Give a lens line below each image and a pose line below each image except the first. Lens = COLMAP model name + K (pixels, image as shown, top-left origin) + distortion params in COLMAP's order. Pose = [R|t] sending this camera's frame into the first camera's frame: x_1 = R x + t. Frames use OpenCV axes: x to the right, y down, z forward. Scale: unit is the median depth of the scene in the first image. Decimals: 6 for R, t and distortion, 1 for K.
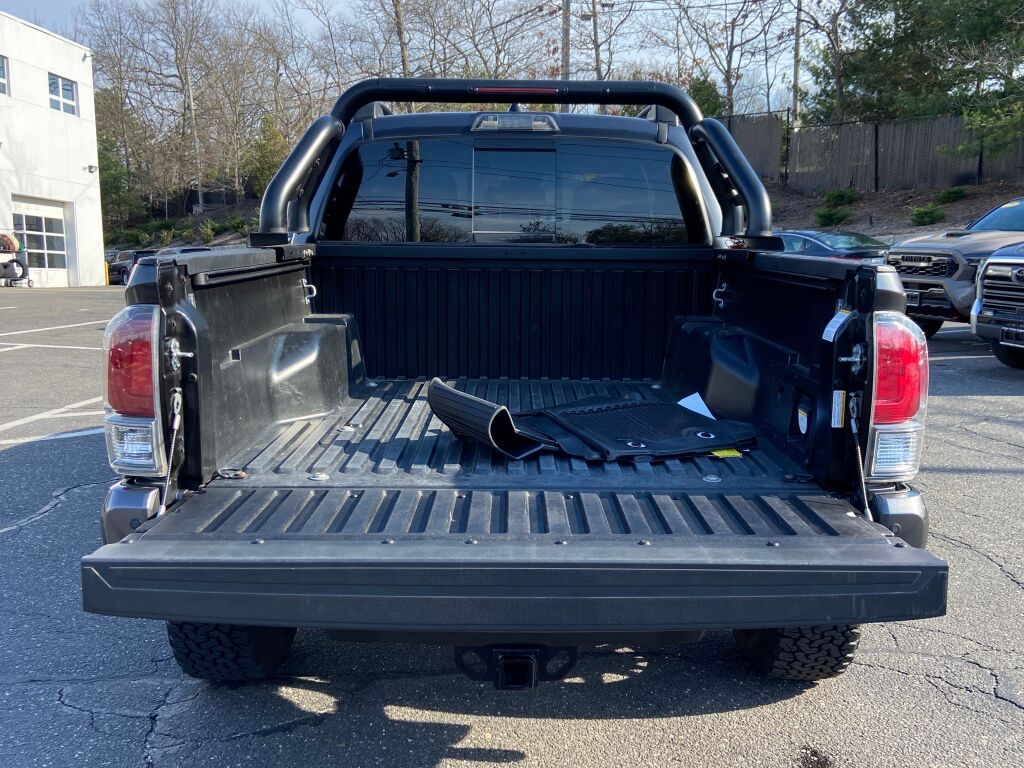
lens RADIAL K [[1035.2, 0, 537.0], [0, 1035.2, 385.1], [0, 0, 1]] dist [0.113494, -0.125726]
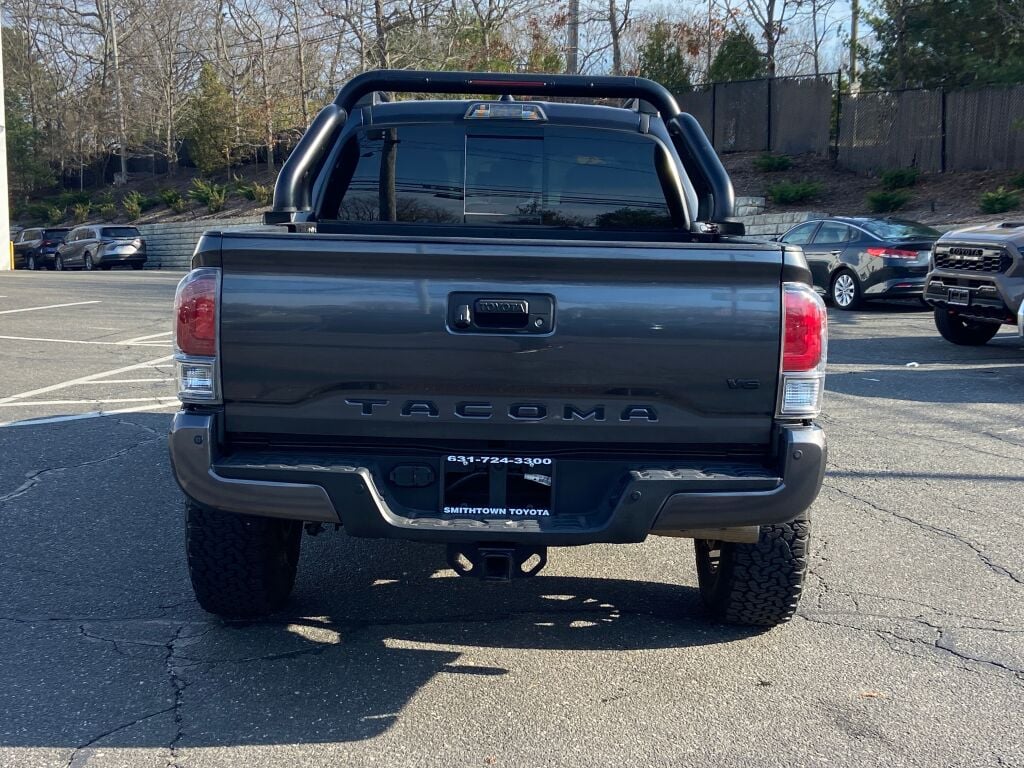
lens RADIAL K [[1321.8, 0, 534.3], [0, 1321.8, 389.7], [0, 0, 1]] dist [0.148429, -0.253718]
pose [[0.999865, 0.016410, -0.000845, 0.002695], [-0.016420, 0.999763, -0.014302, 0.009662], [0.000610, 0.014314, 0.999897, -0.067288]]
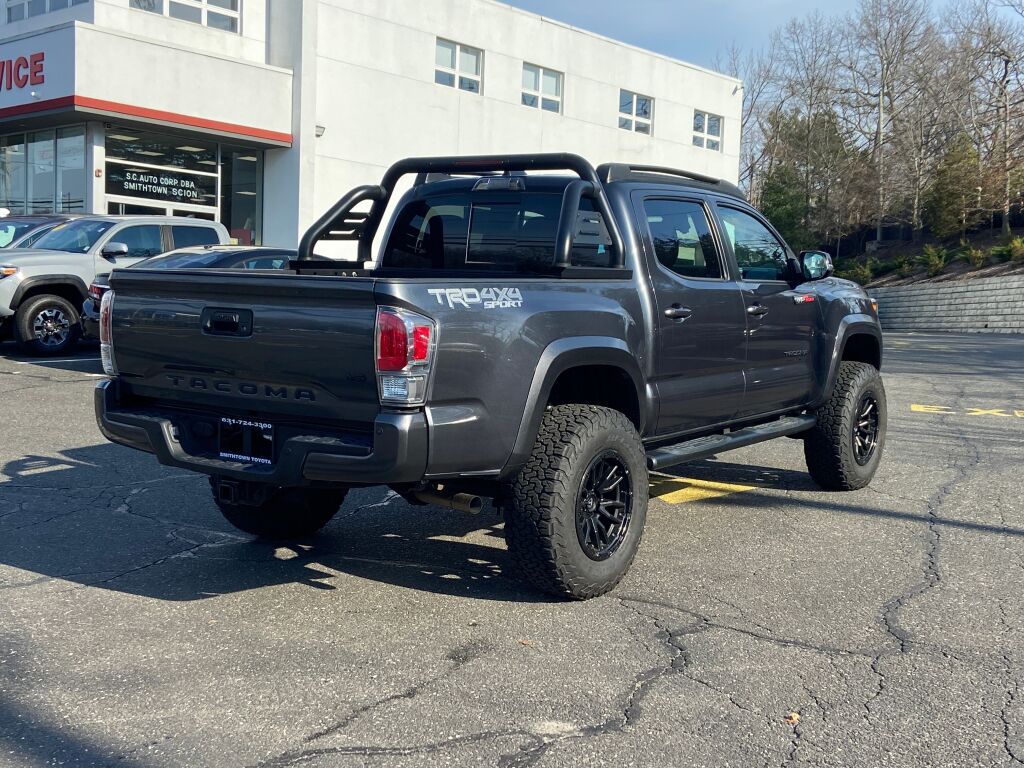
lens RADIAL K [[1321.8, 0, 534.3], [0, 1321.8, 389.7], [0, 0, 1]] dist [0.148429, -0.253718]
pose [[0.800038, 0.068027, -0.596080, 0.209420], [-0.103409, 0.994317, -0.025316, 0.010894], [0.590970, 0.081894, 0.802526, -0.067776]]
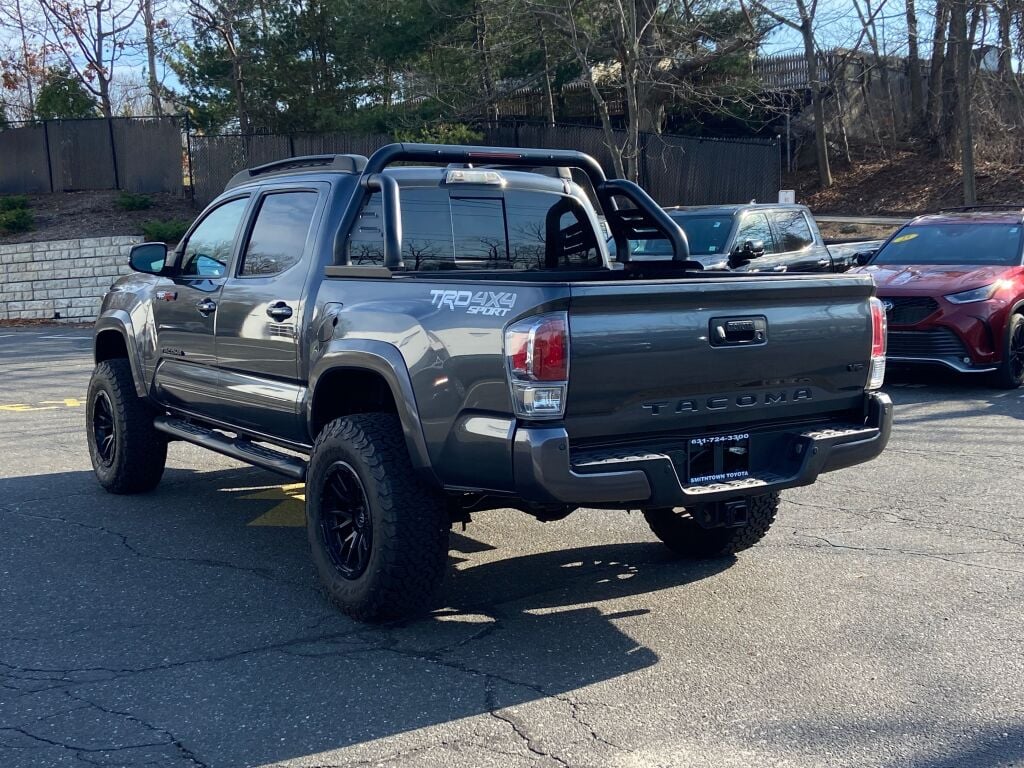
lens RADIAL K [[1321.8, 0, 534.3], [0, 1321.8, 389.7], [0, 0, 1]] dist [0.148429, -0.253718]
pose [[0.829733, -0.076746, 0.552859, -0.172001], [0.100664, 0.994836, -0.012977, 0.007280], [-0.549008, 0.066421, 0.833174, -0.074477]]
